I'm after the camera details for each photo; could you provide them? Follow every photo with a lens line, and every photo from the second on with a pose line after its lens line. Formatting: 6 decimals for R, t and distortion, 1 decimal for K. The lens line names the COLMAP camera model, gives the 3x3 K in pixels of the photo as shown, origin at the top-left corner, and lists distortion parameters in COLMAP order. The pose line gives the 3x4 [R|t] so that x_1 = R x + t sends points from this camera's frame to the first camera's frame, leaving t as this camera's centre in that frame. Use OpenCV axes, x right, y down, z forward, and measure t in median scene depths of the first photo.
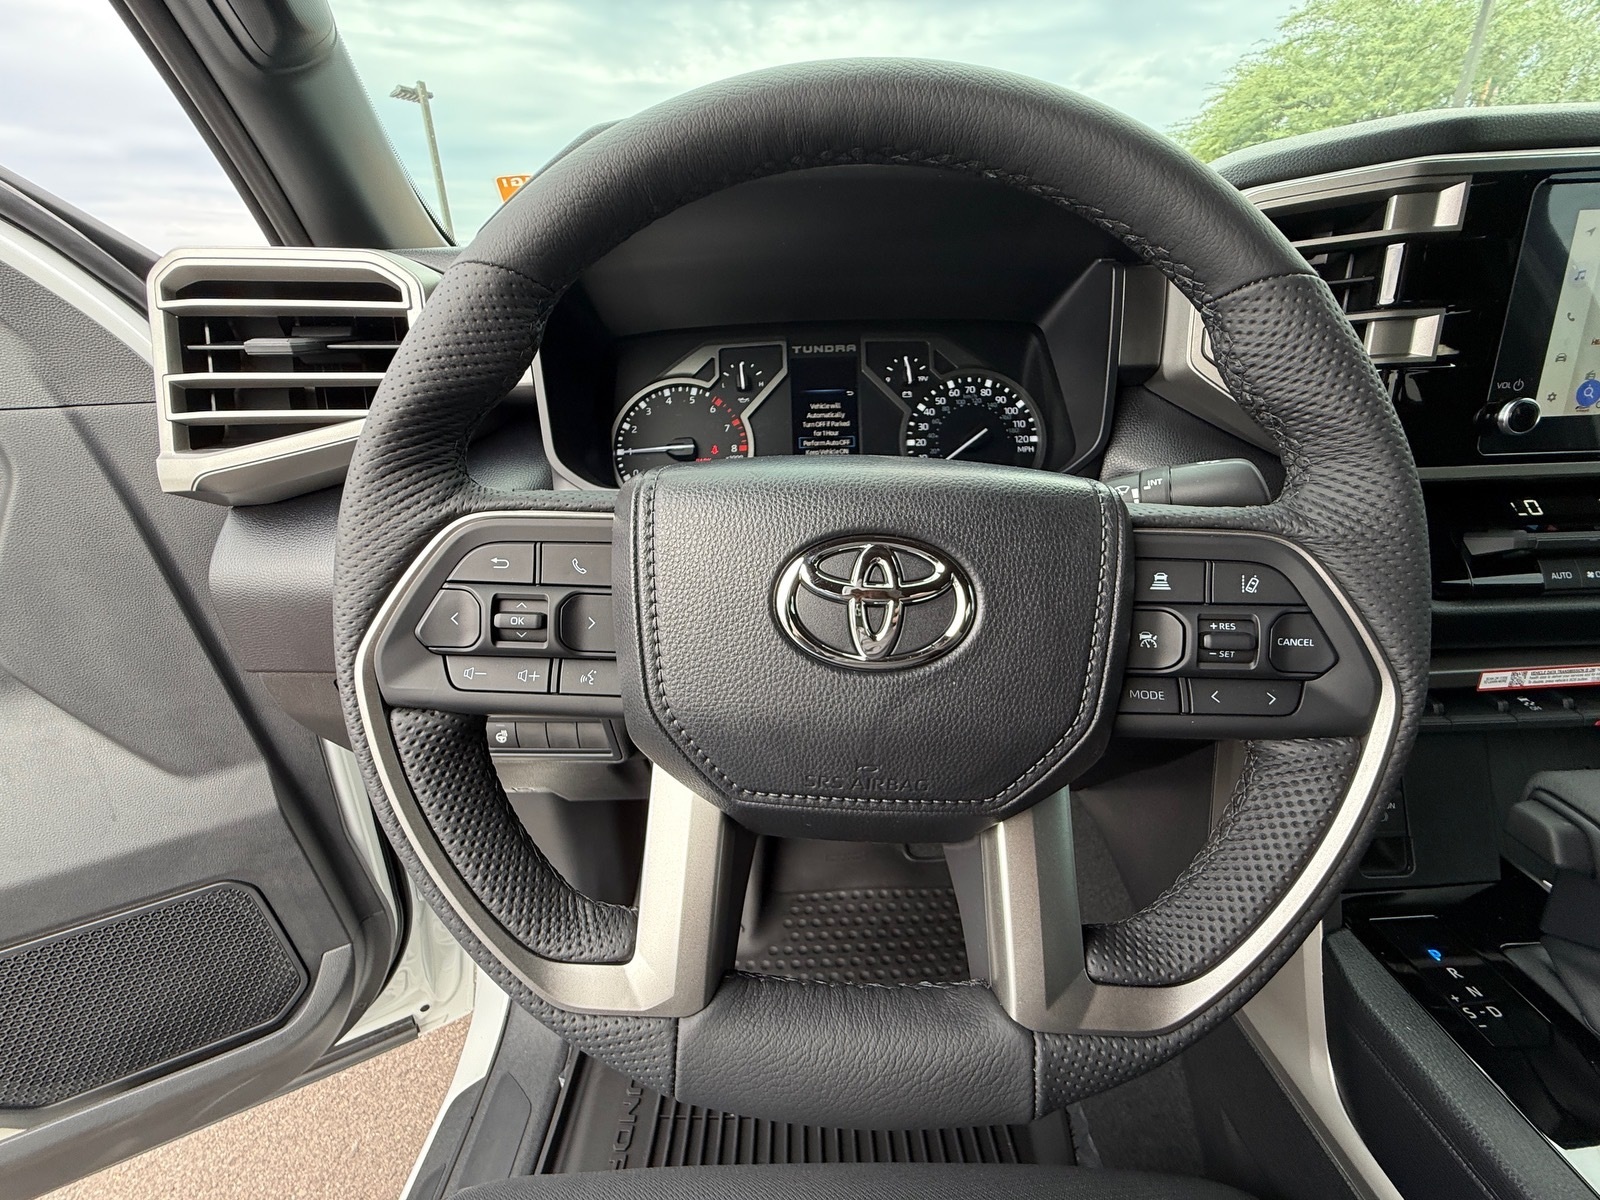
lens RADIAL K [[635.2, 0, 808.5], [0, 635.2, 605.0], [0, 0, 1]] dist [0.009300, 0.000039]
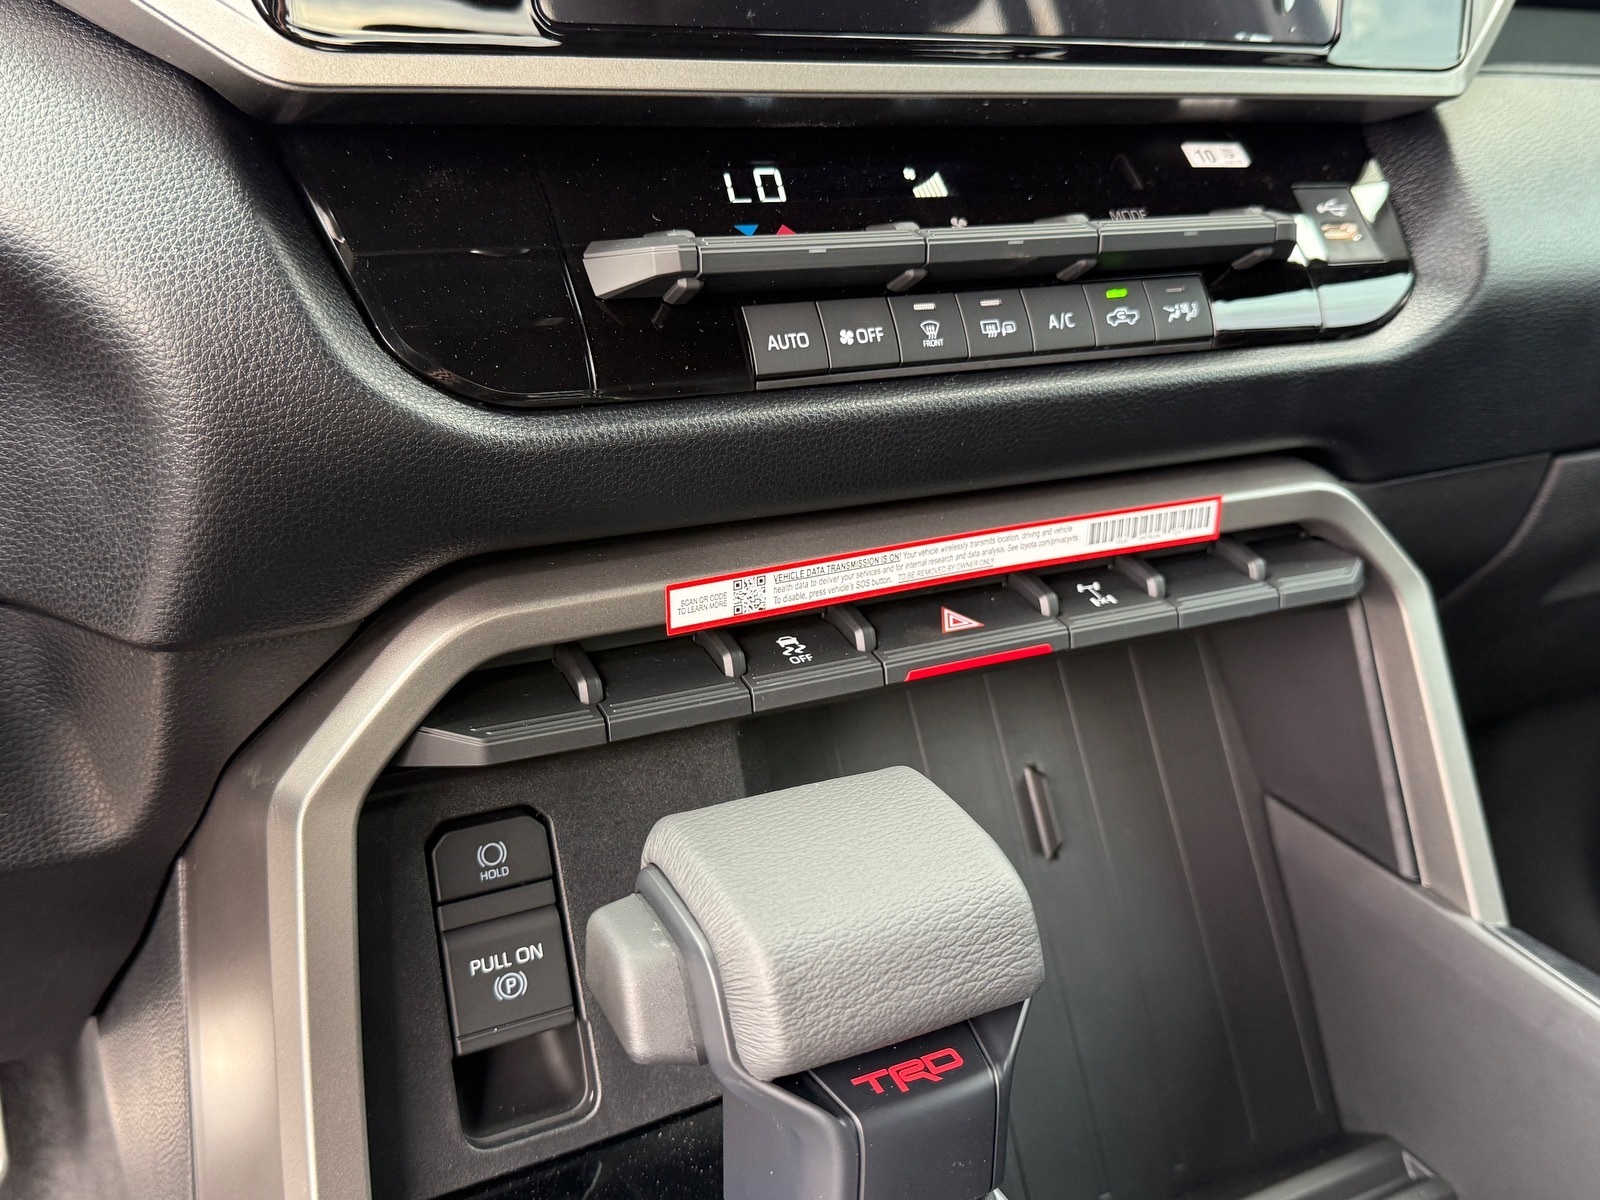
lens RADIAL K [[1584.2, 0, 819.4], [0, 1584.2, 562.4], [0, 0, 1]] dist [0.005027, 0.000000]
pose [[0.882311, -0.090154, 0.461952, 0.506855], [0.087973, 0.995775, 0.026310, 0.053568], [-0.462373, 0.017425, 0.886514, 0.053798]]
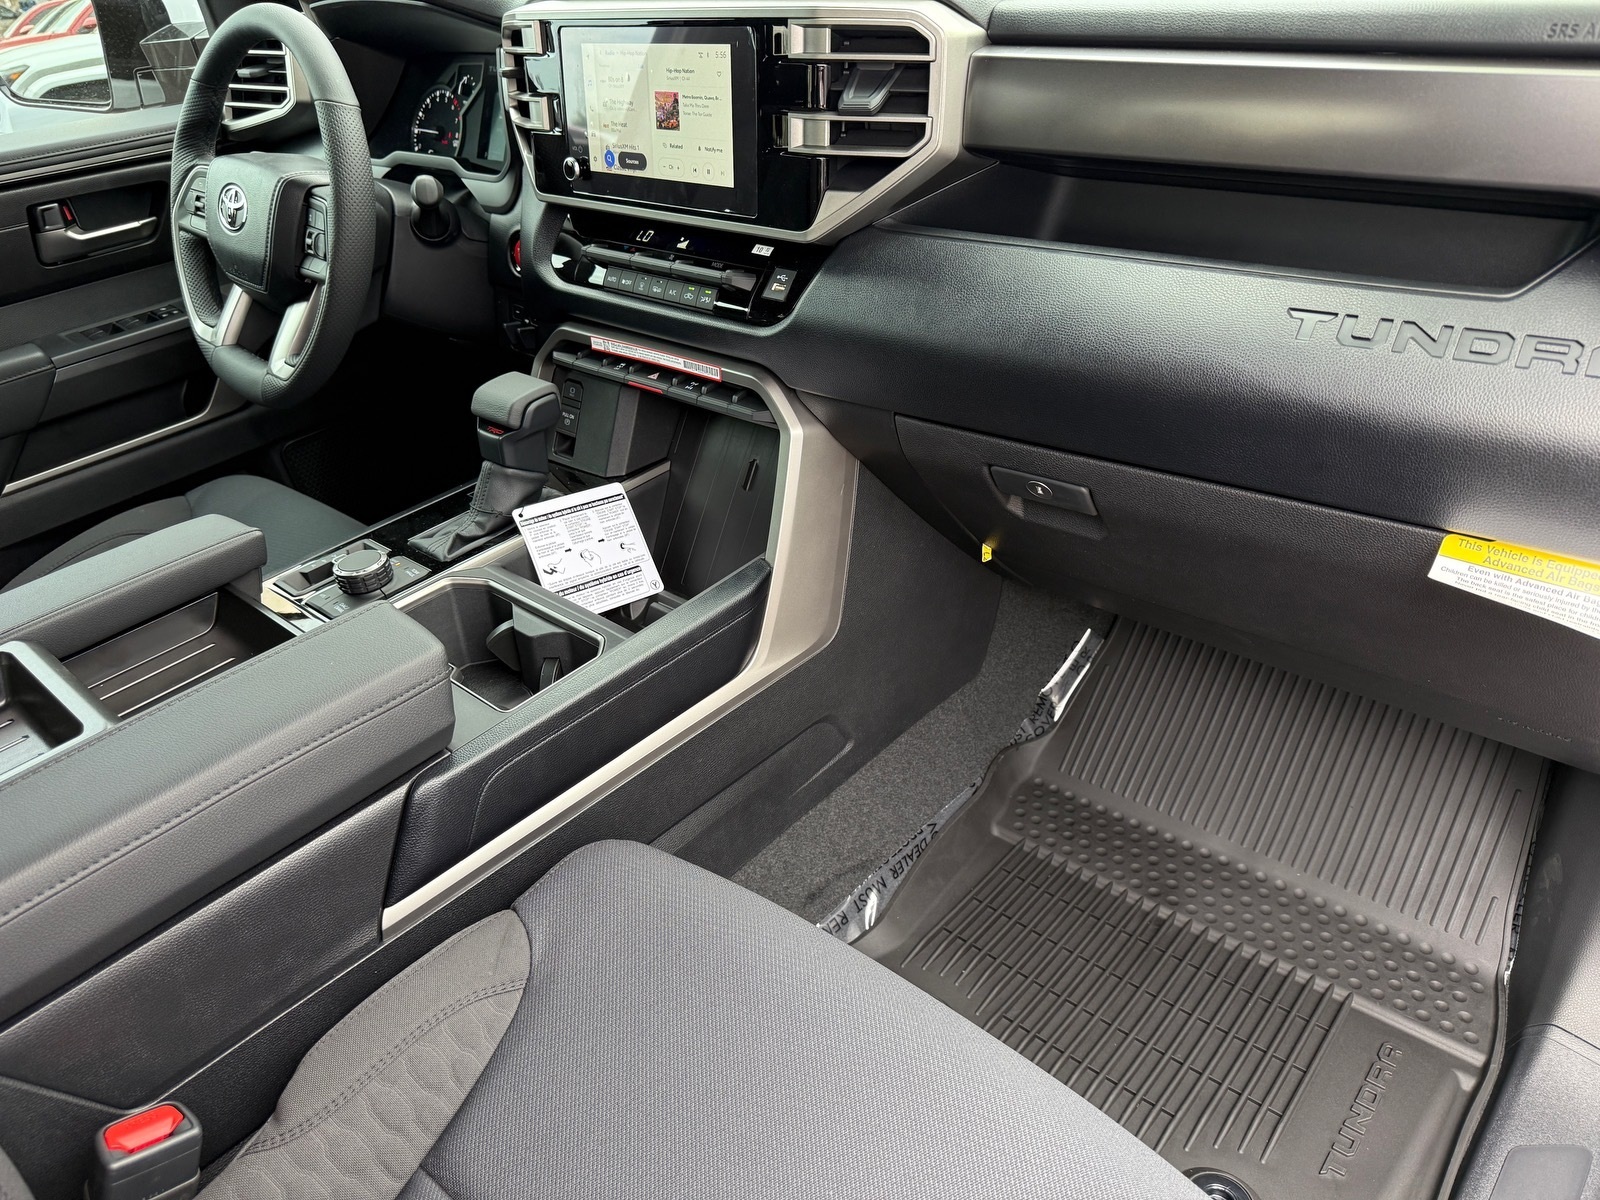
lens RADIAL K [[1133.0, 0, 798.8], [0, 1133.0, 614.6], [0, 0, 1]] dist [-0.004011, -0.018630]
pose [[0.732390, 0.349368, -0.584420, 2.483489], [-0.195966, 0.930164, 0.310471, -0.170514], [0.652075, -0.112860, 0.749707, -0.636259]]
